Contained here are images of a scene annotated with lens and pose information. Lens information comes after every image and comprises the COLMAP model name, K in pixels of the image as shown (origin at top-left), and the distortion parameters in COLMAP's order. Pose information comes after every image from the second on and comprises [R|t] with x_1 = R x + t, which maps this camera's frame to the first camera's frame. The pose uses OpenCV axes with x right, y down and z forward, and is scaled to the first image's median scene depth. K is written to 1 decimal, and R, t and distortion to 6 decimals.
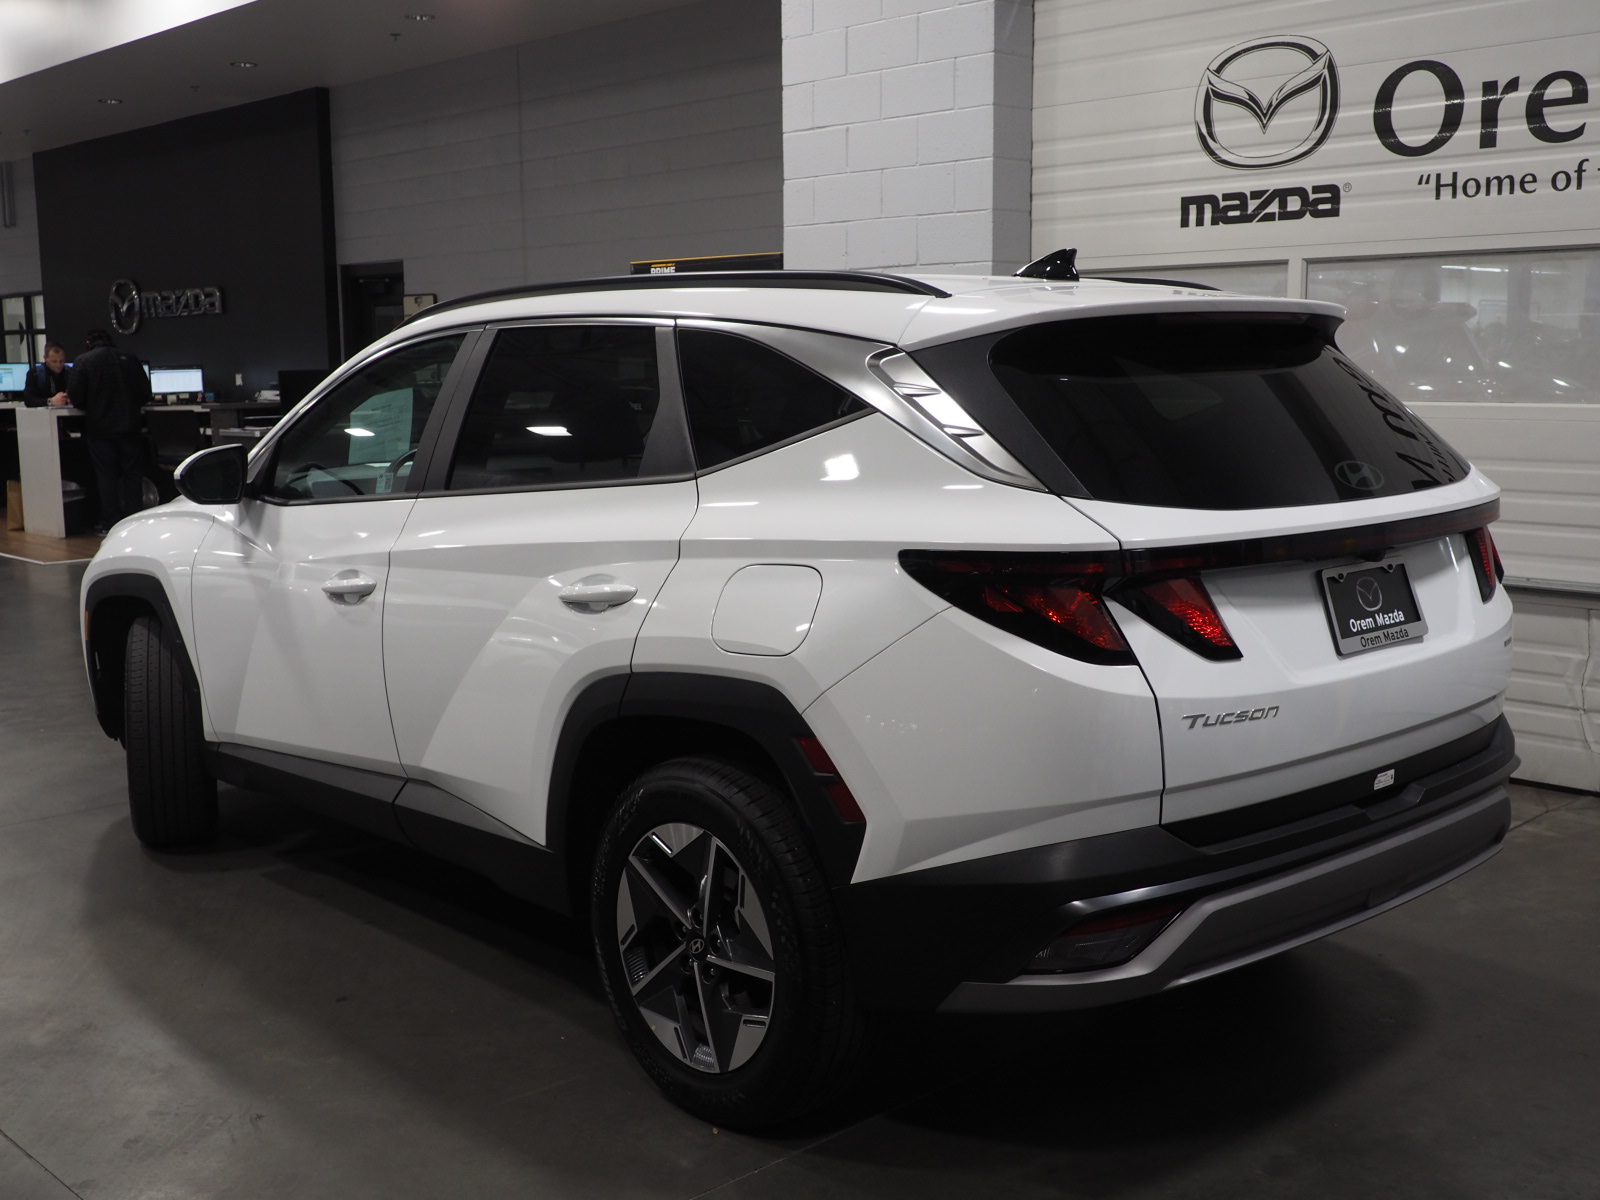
lens RADIAL K [[1750.5, 0, 797.2], [0, 1750.5, 605.5], [0, 0, 1]] dist [-0.018135, 0.000000]
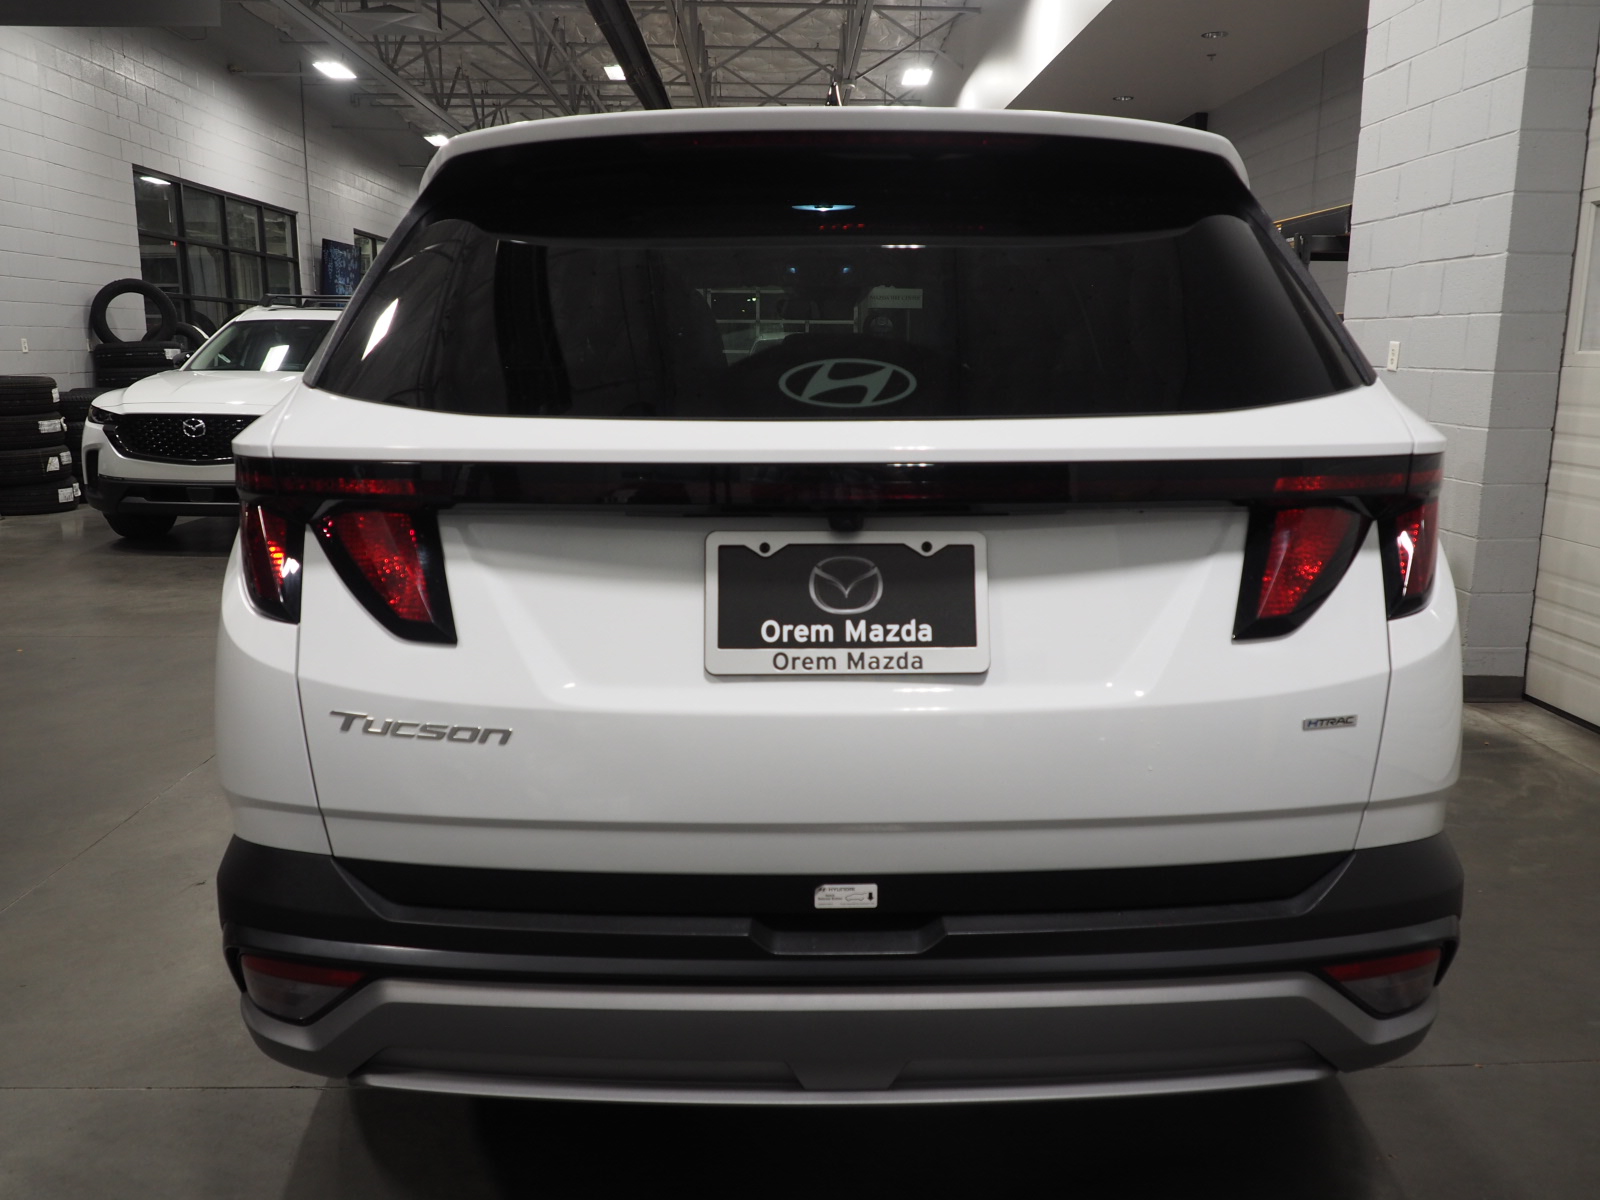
lens RADIAL K [[1231.3, 0, 806.4], [0, 1231.3, 600.1], [0, 0, 1]] dist [-0.027140, -0.000959]
pose [[0.740533, 0.145025, -0.656184, 0.325564], [-0.106344, 0.989423, 0.098660, -0.022618], [0.663552, -0.003280, 0.748123, 0.374739]]
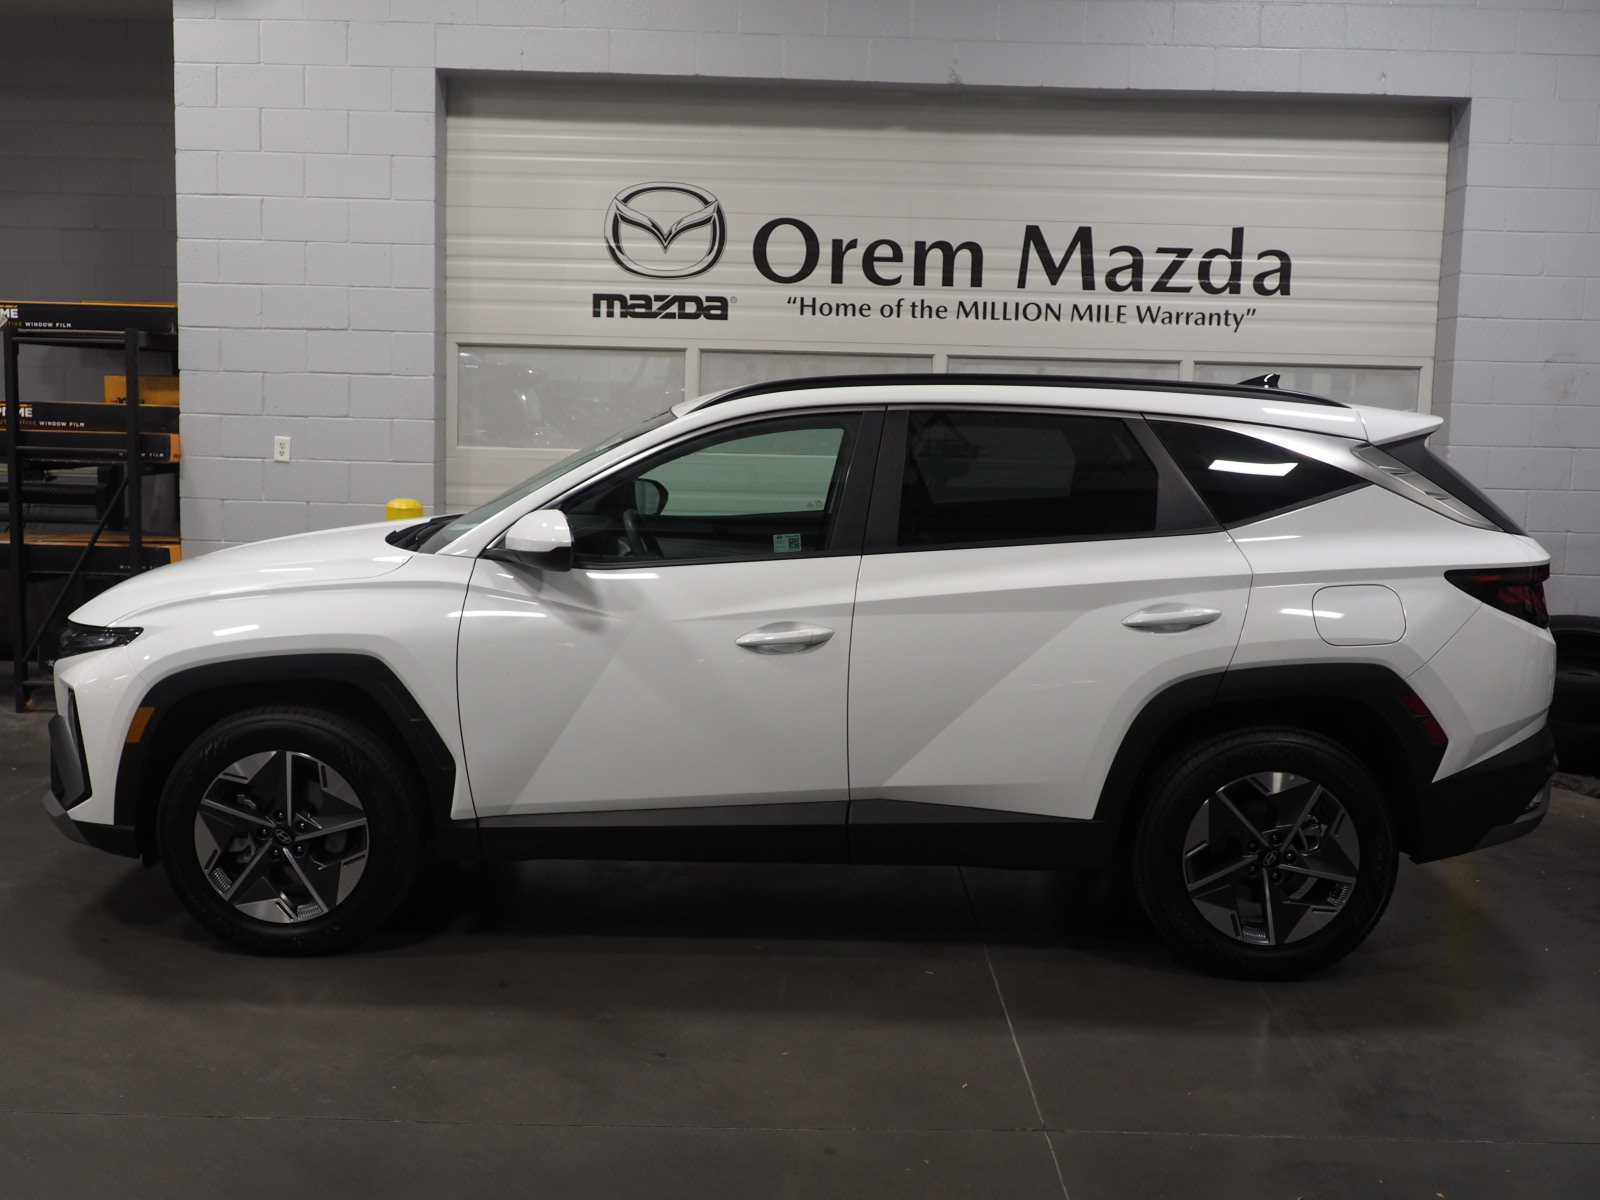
lens RADIAL K [[1439.7, 0, 797.9], [0, 1439.7, 534.6], [0, 0, 1]] dist [-0.050423, 0.010174]
pose [[0.671491, -0.038505, 0.740011, -0.519366], [0.073322, 0.997201, -0.014646, -0.035031], [-0.737376, 0.064093, 0.672435, 0.216396]]
